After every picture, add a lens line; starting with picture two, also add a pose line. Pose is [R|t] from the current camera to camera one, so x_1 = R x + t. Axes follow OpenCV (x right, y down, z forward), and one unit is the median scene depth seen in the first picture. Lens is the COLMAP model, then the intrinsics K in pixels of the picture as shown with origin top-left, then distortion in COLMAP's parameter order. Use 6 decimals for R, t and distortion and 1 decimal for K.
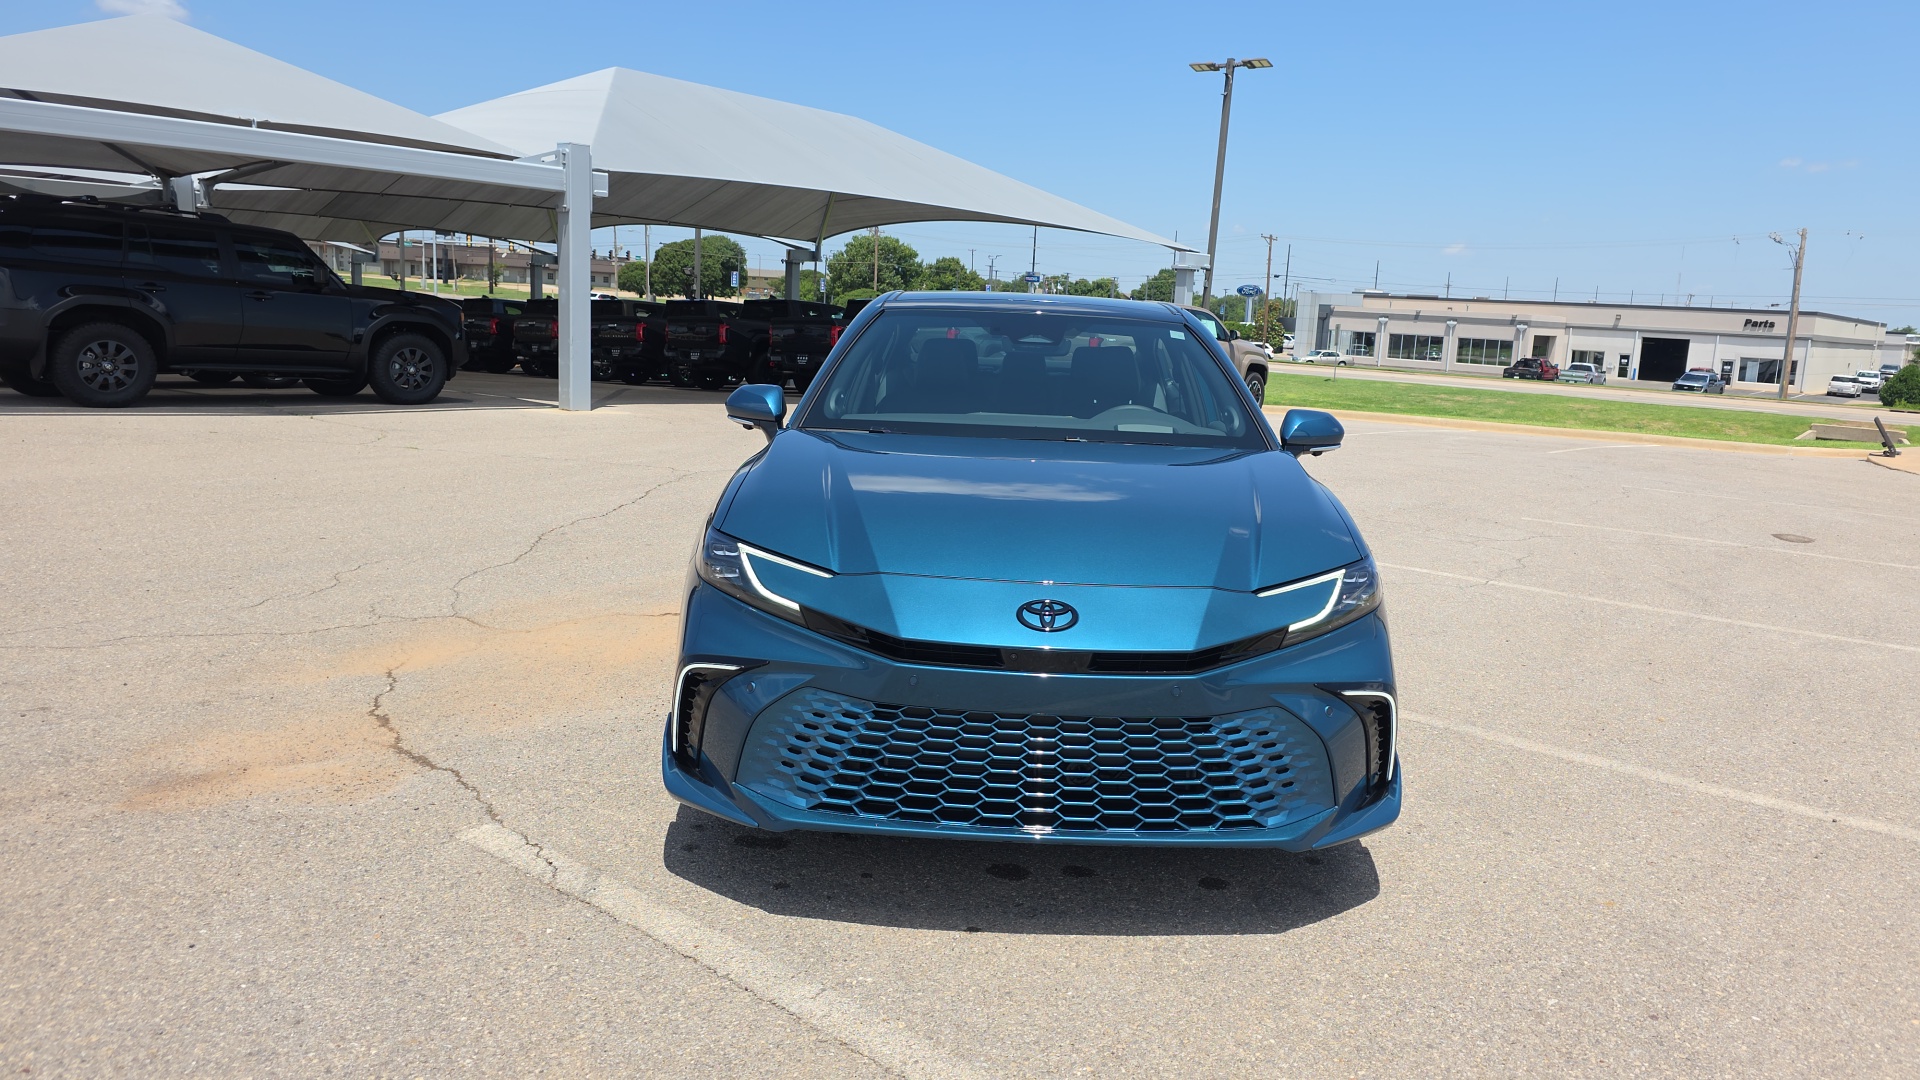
lens RADIAL K [[1305.8, 0, 1016.7], [0, 1305.8, 518.6], [0, 0, 1]] dist [0.032873, -0.033810]
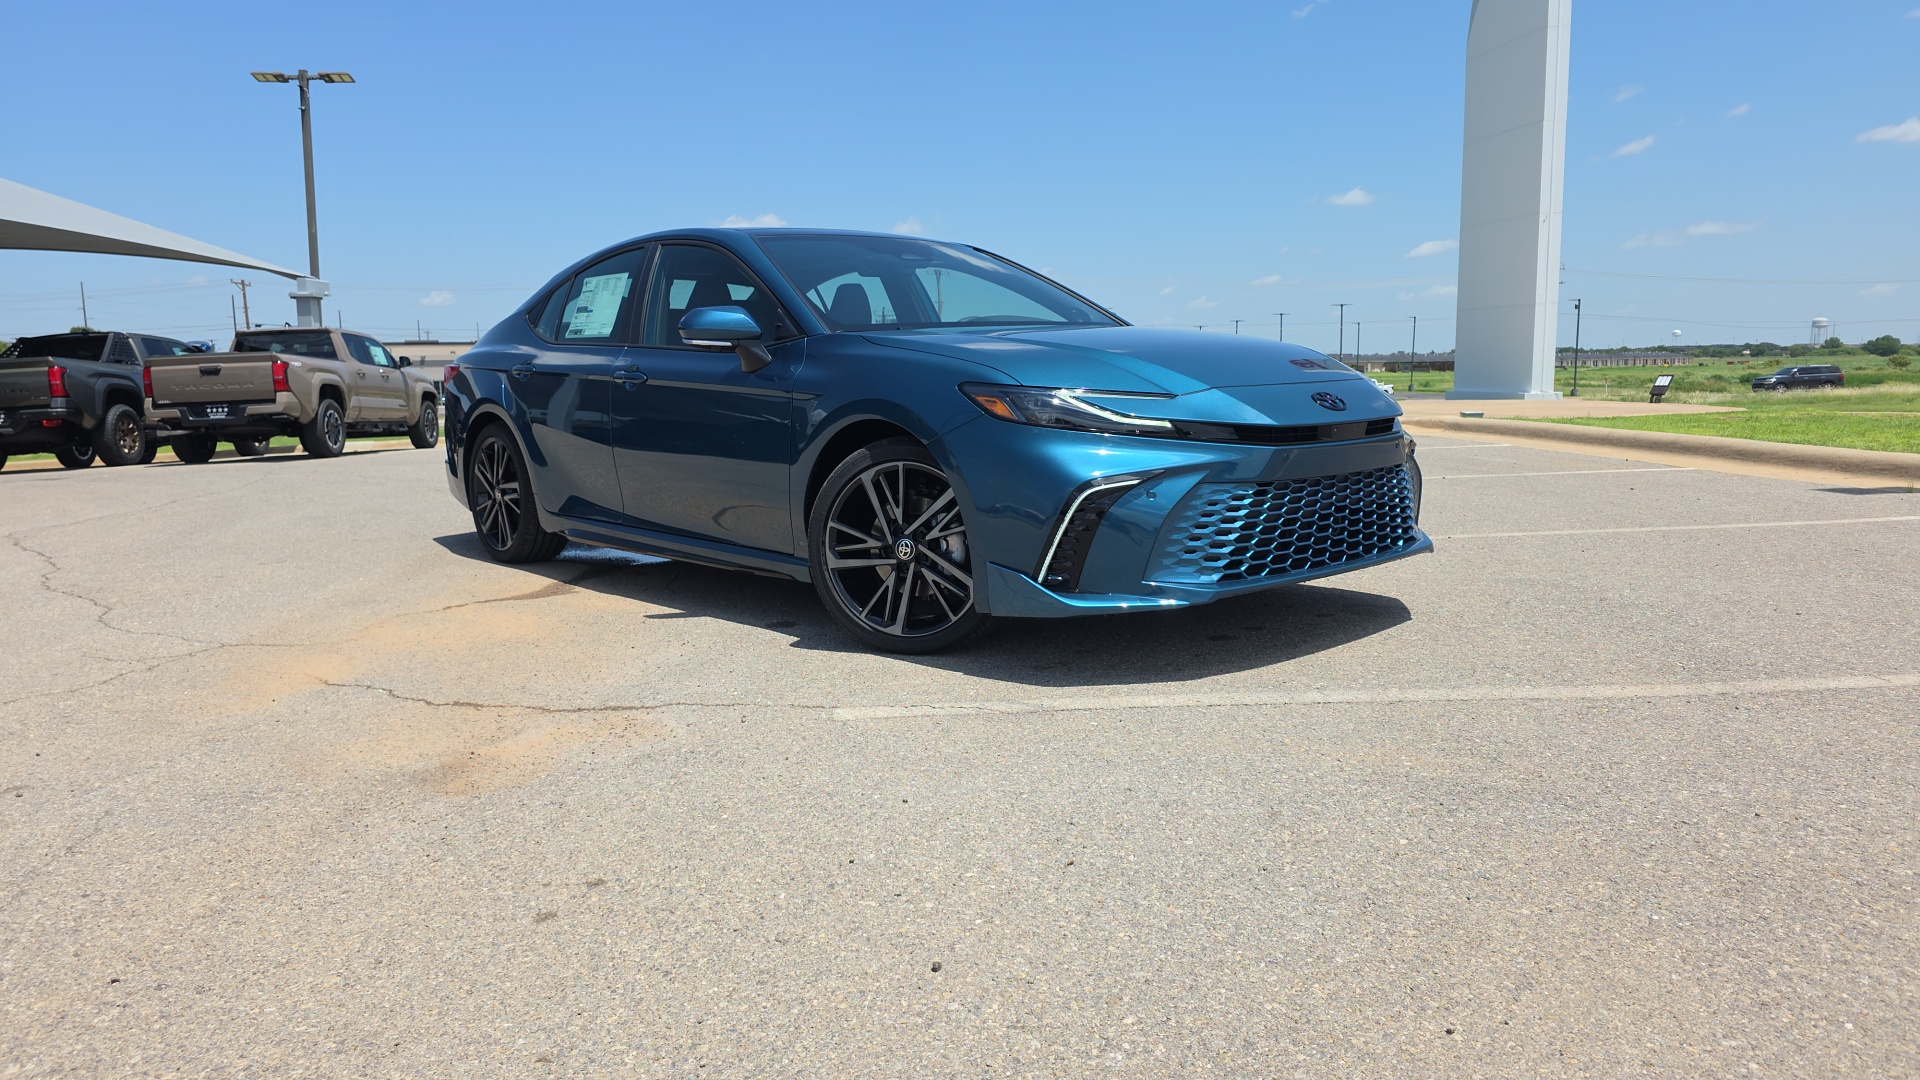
lens RADIAL K [[1305.8, 0, 952.8], [0, 1305.8, 557.9], [0, 0, 1]] dist [0.032873, -0.033810]
pose [[0.756114, -0.156570, 0.635435, -0.129566], [0.161552, 0.985566, 0.050608, 0.011868], [-0.634187, 0.064390, 0.770494, 0.025238]]
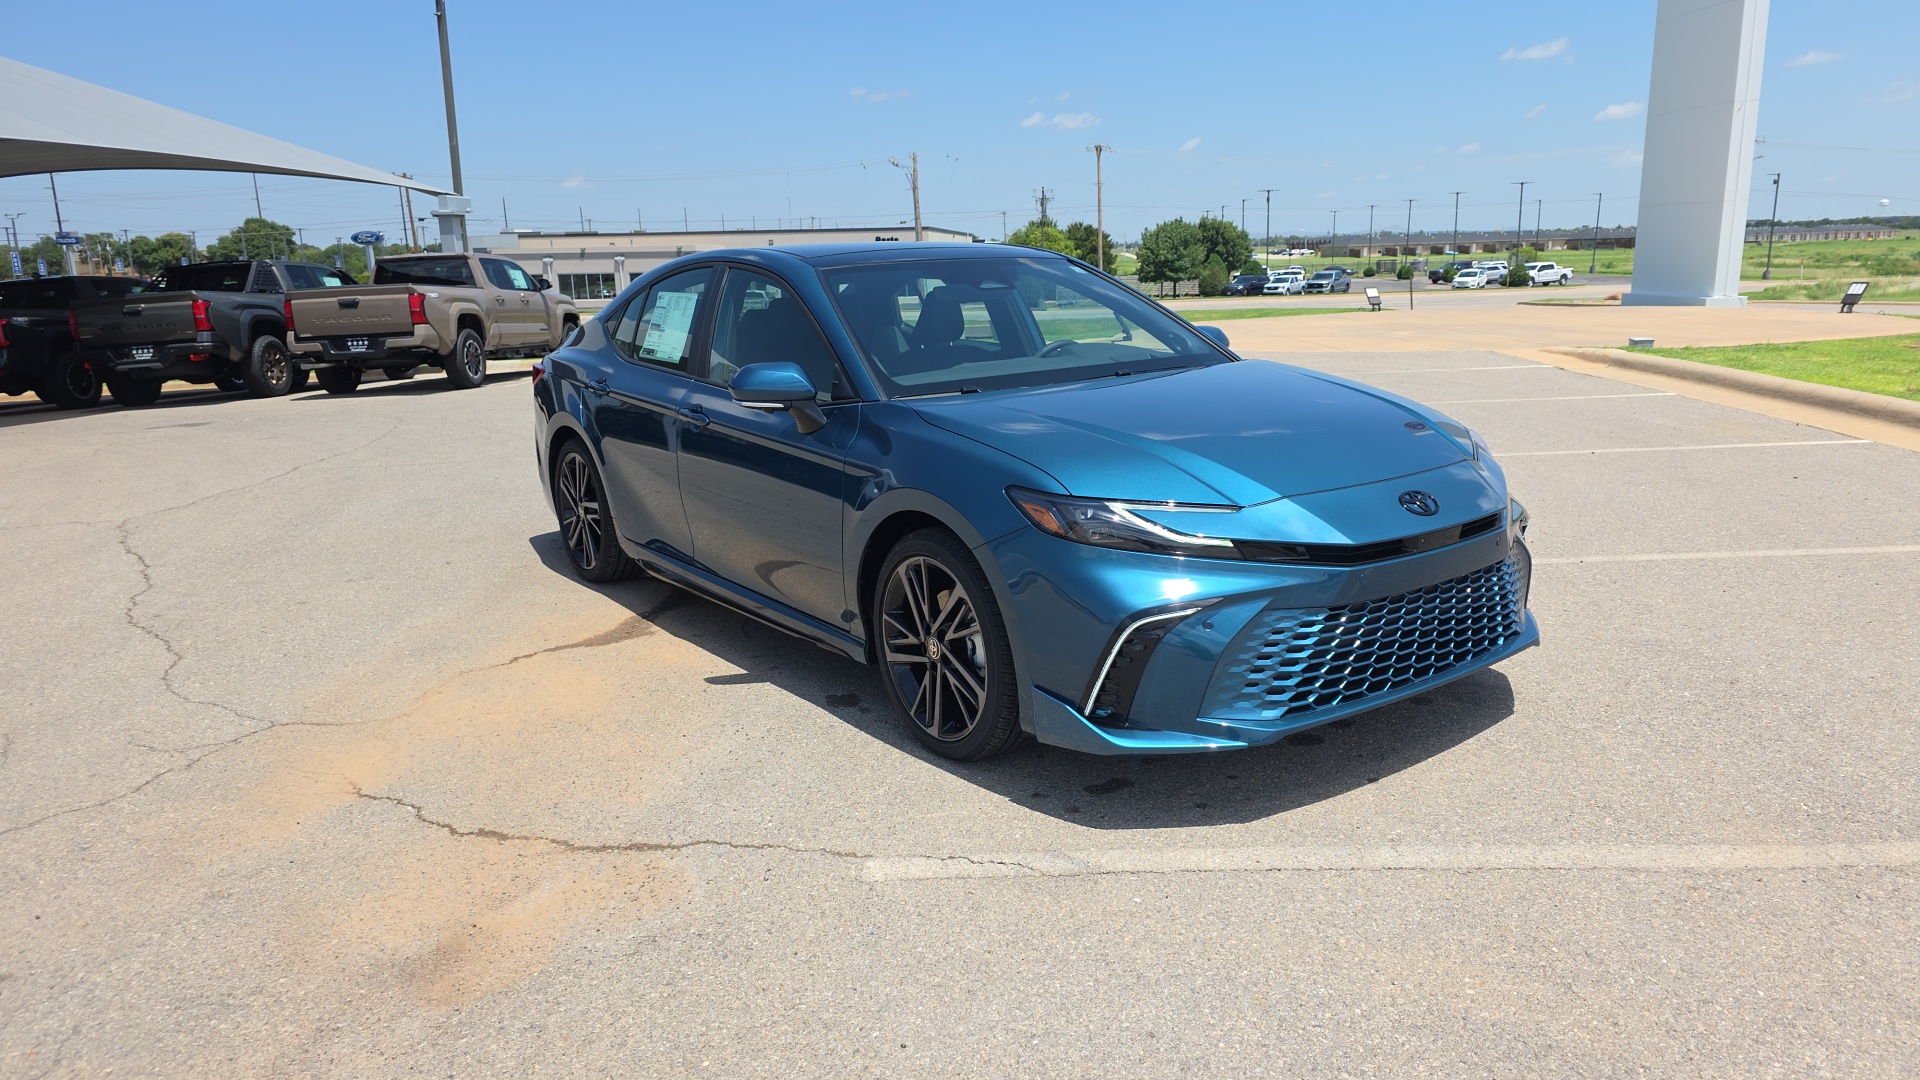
lens RADIAL K [[1290.1, 0, 1026.9], [0, 1290.1, 571.9], [0, 0, 1]] dist [0.058690, -0.048537]
pose [[0.796237, -0.214986, 0.565498, -0.107789], [0.164436, 0.976447, 0.139686, -0.010395], [-0.582209, -0.018235, 0.812835, 0.026750]]
